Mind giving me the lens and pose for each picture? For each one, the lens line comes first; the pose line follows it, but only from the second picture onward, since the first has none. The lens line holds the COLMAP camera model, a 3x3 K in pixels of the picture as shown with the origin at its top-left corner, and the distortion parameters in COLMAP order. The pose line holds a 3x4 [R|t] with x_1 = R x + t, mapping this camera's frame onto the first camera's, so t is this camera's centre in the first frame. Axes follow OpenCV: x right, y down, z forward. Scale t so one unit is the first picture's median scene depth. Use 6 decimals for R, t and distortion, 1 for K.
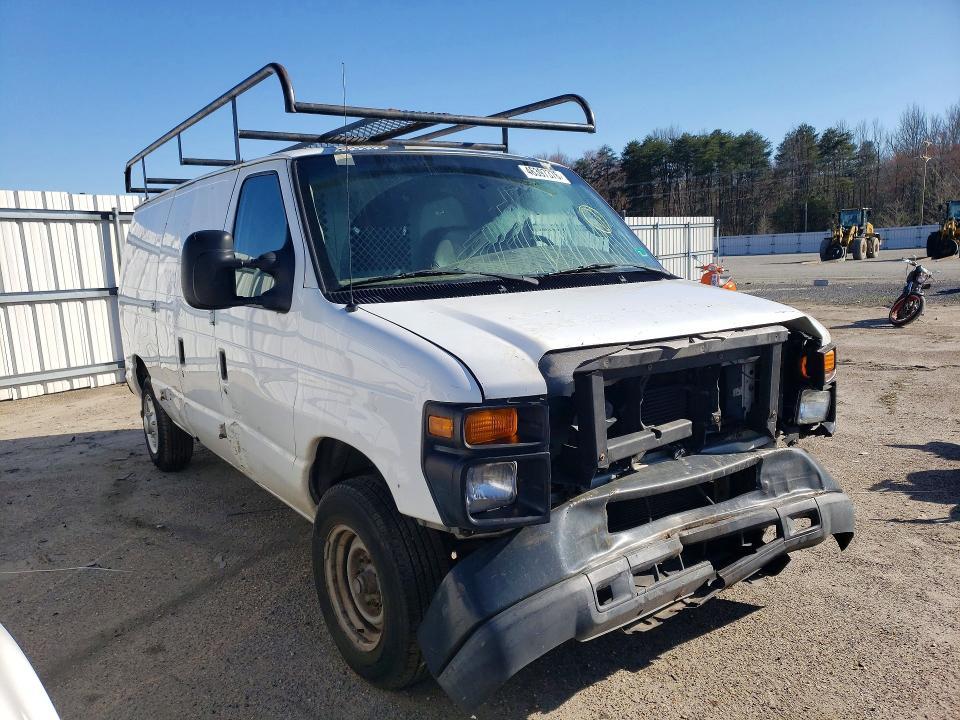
lens RADIAL K [[752.0, 0, 499.1], [0, 752.0, 361.6], [0, 0, 1]] dist [0.012139, 0.003551]
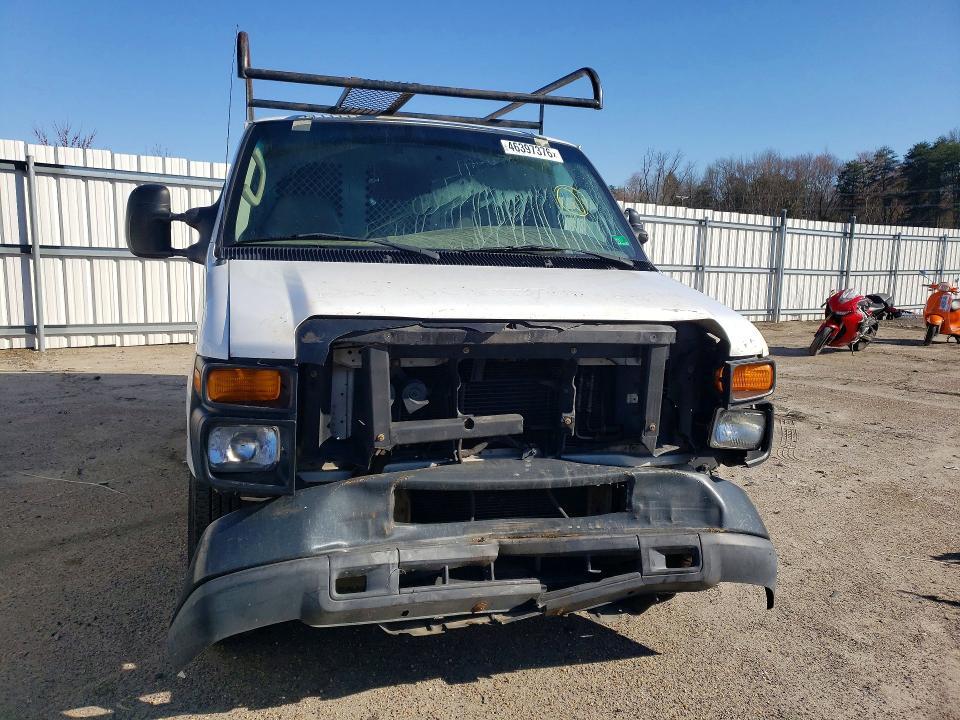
lens RADIAL K [[755.6, 0, 496.1], [0, 755.6, 349.3], [0, 0, 1]] dist [0.057817, -0.060117]
pose [[0.945919, 0.111496, -0.304641, 0.428955], [-0.115229, 0.993322, 0.005758, -0.002870], [0.303249, 0.029657, 0.952450, 0.114130]]
